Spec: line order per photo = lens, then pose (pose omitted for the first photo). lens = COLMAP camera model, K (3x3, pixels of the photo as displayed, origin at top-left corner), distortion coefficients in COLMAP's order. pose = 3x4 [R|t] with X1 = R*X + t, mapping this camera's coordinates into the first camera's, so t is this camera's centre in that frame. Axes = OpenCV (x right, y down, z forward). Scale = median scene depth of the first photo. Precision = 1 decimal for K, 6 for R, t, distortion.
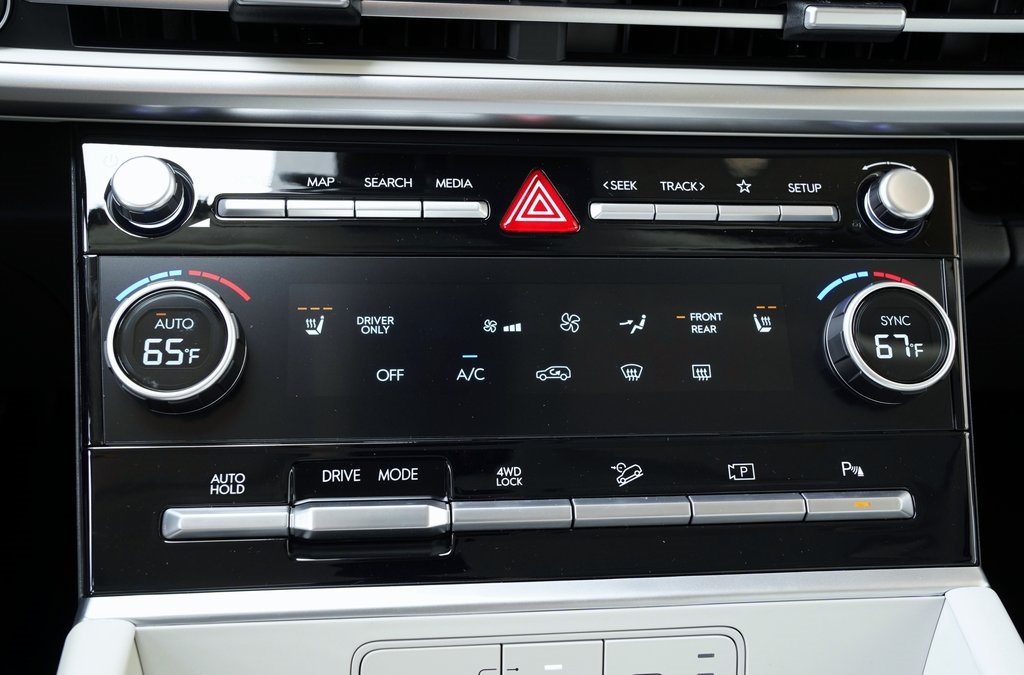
lens RADIAL K [[1036.4, 0, 519.3], [0, 1036.4, 338.7], [0, 0, 1]] dist [-0.008142, 0.000000]
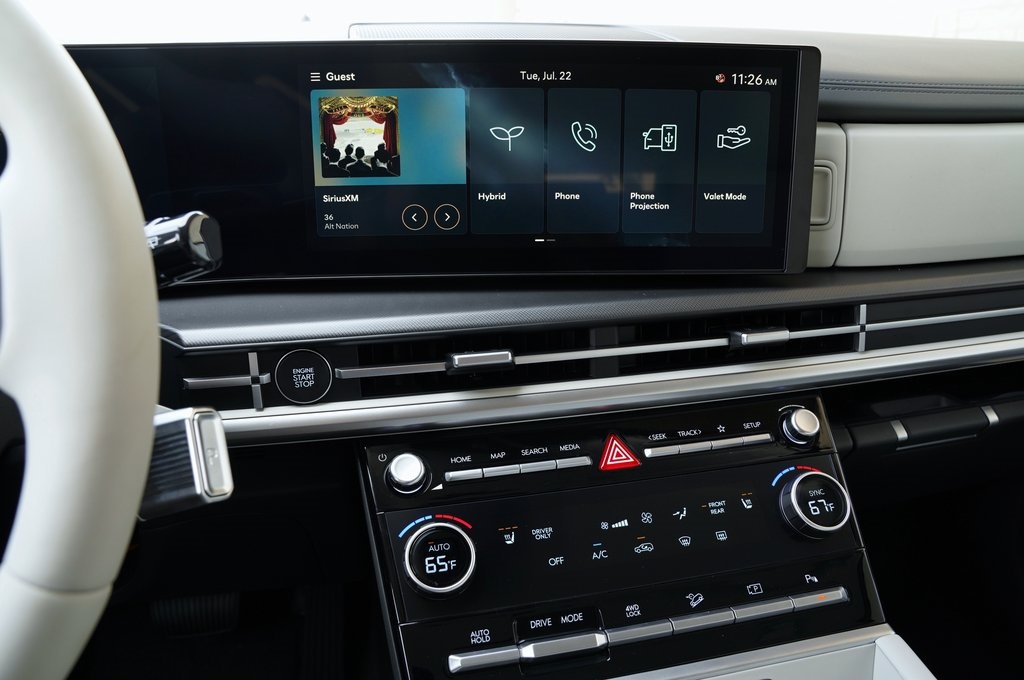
lens RADIAL K [[724.5, 0, 515.1], [0, 724.5, 340.5], [0, 0, 1]] dist [-0.091943, 0.023074]
pose [[0.991329, -0.104520, 0.079644, -0.245789], [0.120168, 0.966307, -0.227620, -0.056798], [-0.053169, 0.235216, 0.970488, -0.267044]]
